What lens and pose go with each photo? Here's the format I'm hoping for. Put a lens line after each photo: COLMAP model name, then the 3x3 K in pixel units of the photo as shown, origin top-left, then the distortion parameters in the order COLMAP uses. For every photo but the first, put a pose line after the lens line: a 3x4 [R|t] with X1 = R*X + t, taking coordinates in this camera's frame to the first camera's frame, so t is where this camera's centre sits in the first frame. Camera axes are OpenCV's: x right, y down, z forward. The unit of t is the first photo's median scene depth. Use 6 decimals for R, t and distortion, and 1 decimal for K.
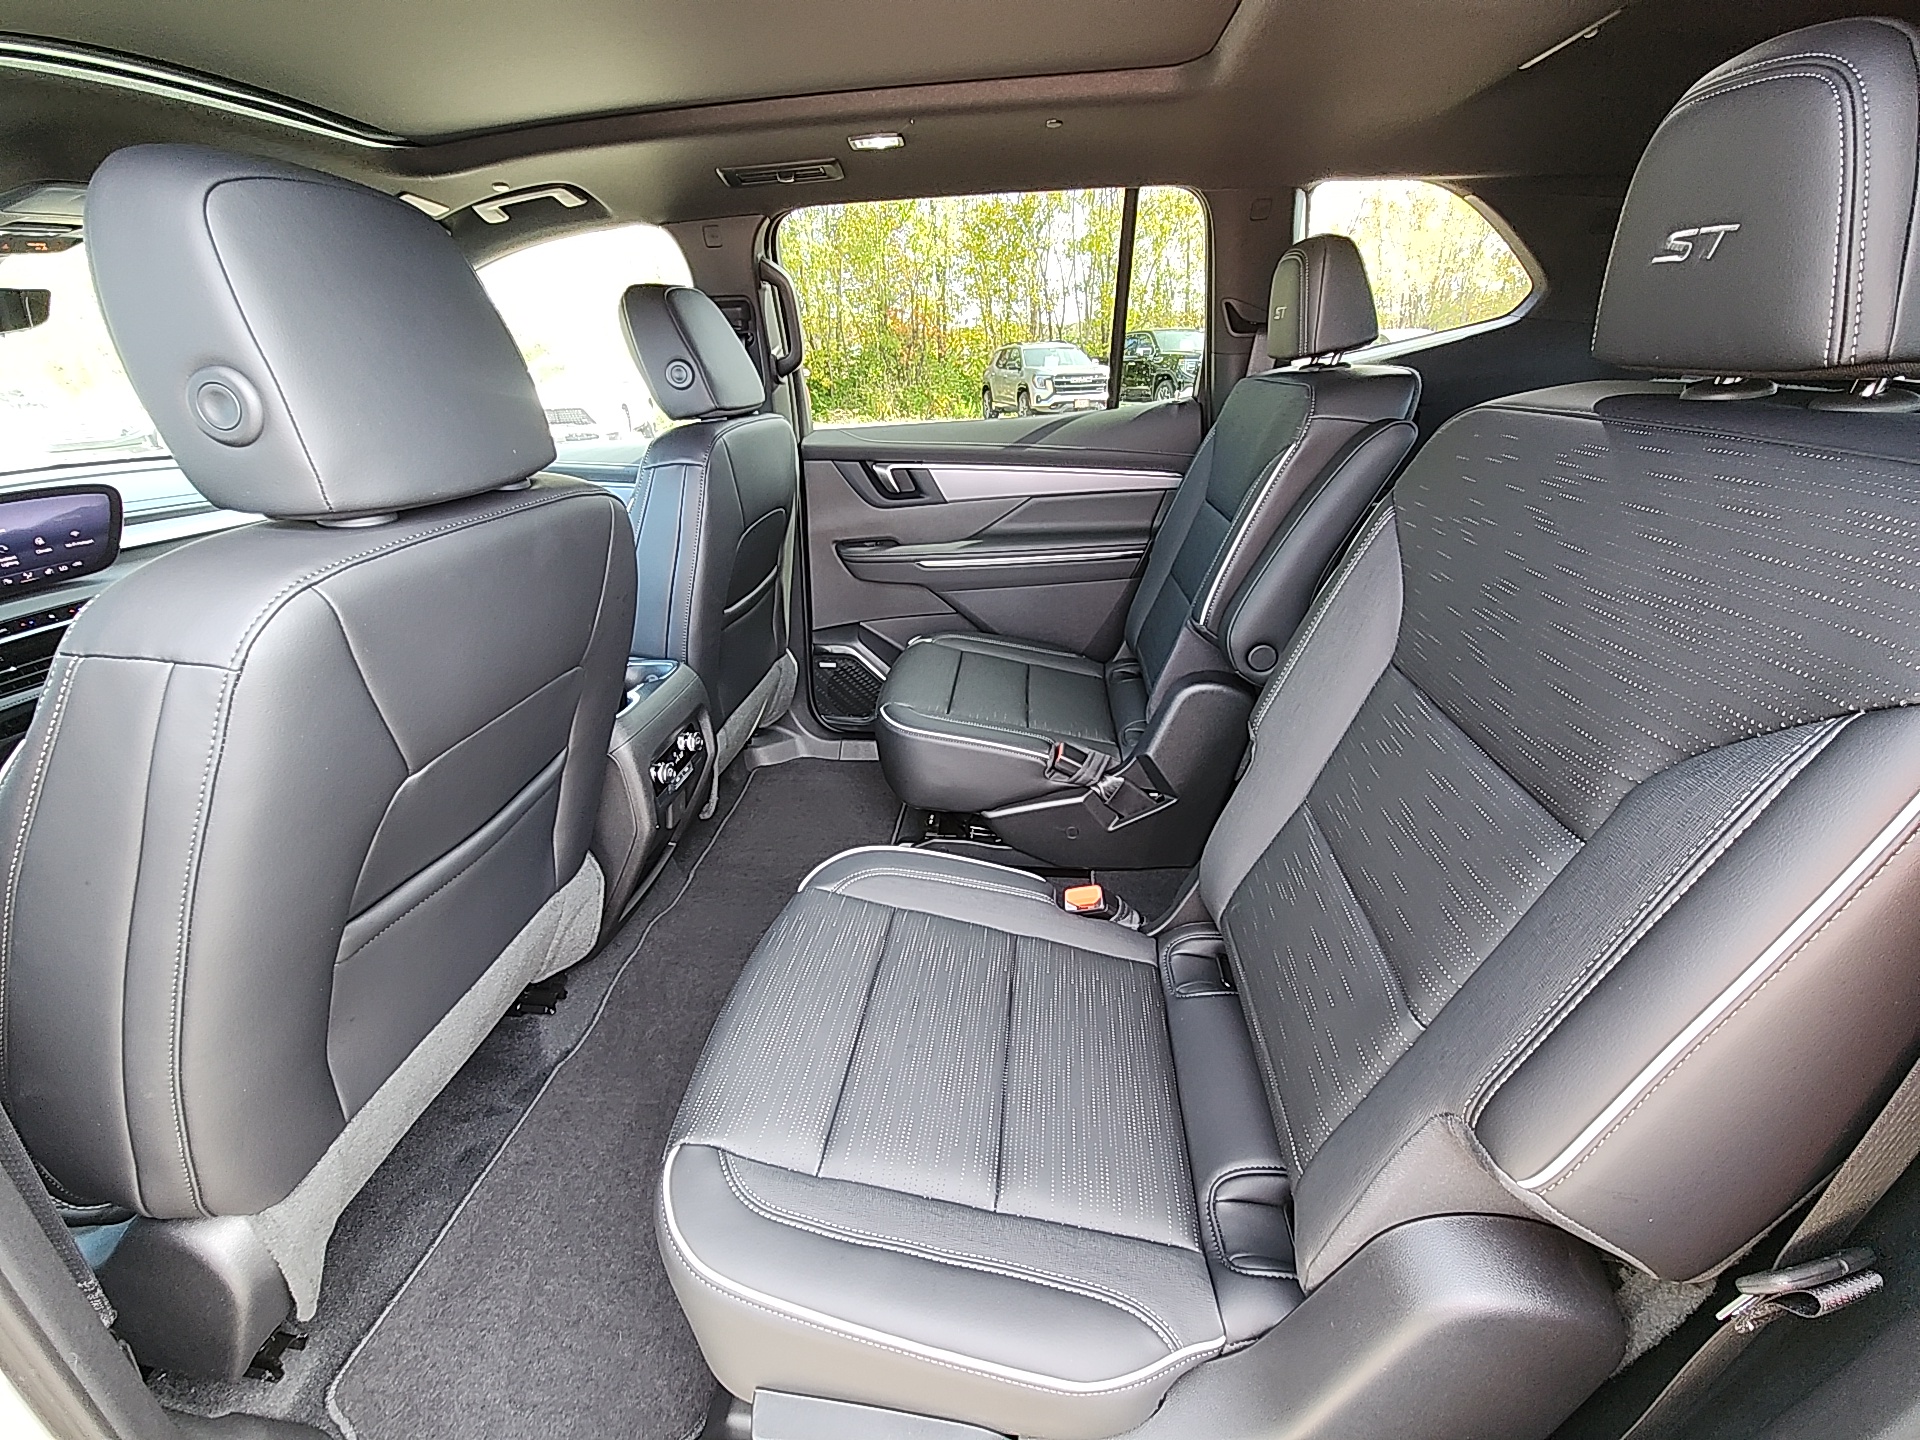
lens RADIAL K [[771.5, 0, 951.3], [0, 771.5, 703.2], [0, 0, 1]] dist [0.014281, -0.009438]
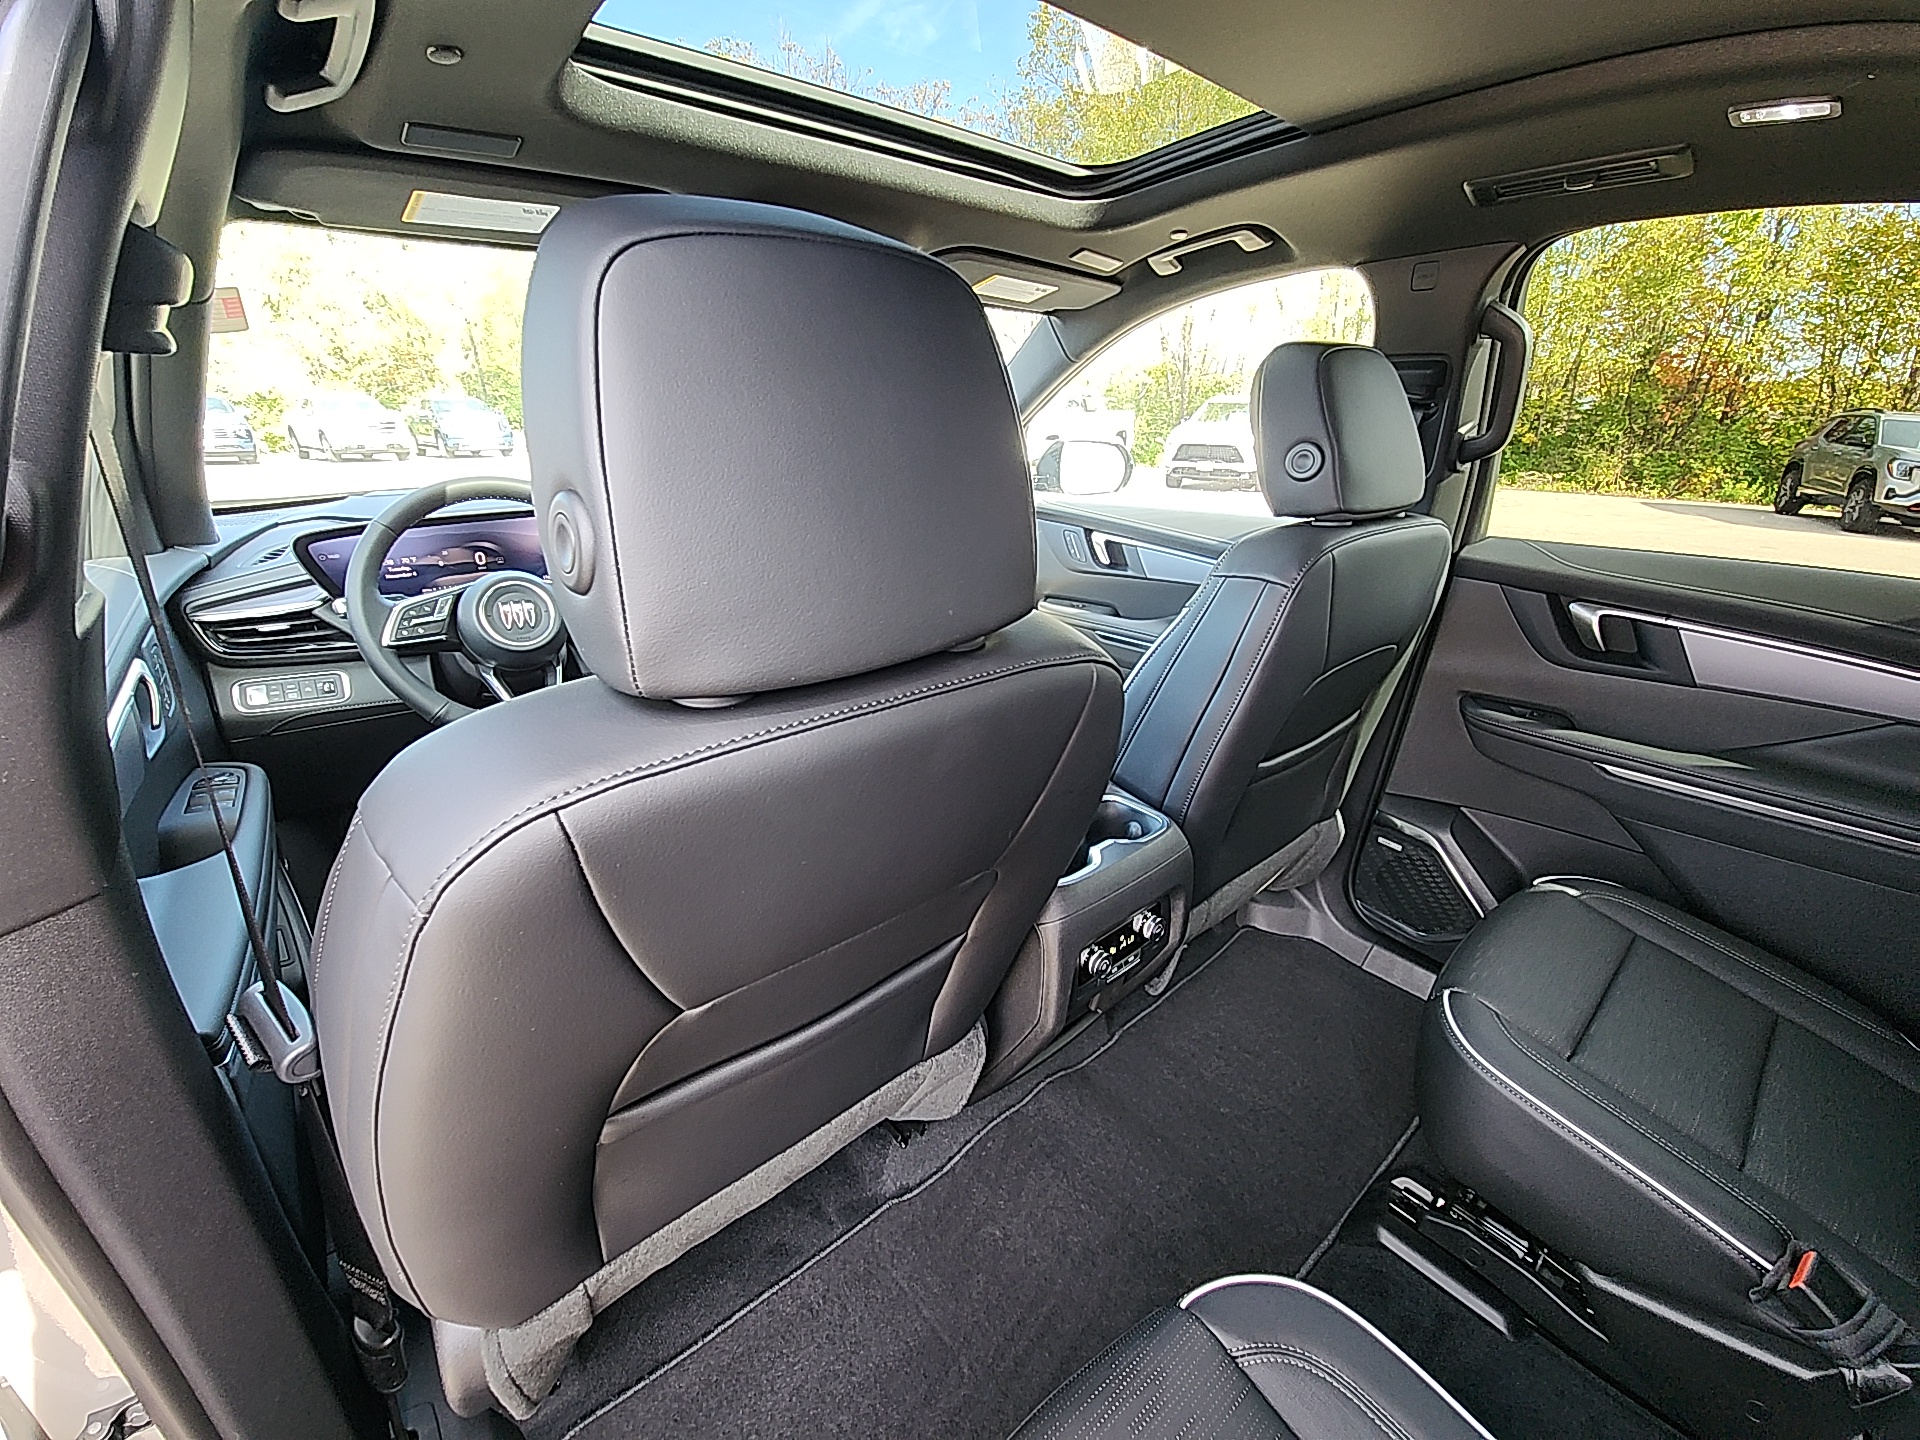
lens RADIAL K [[773.1, 0, 955.6], [0, 773.1, 699.7], [0, 0, 1]] dist [0.016116, -0.012228]
pose [[0.724272, 0.291840, -0.624707, -0.052082], [-0.320851, 0.944592, 0.069290, -0.130437], [0.610315, 0.150253, 0.777779, 0.212749]]
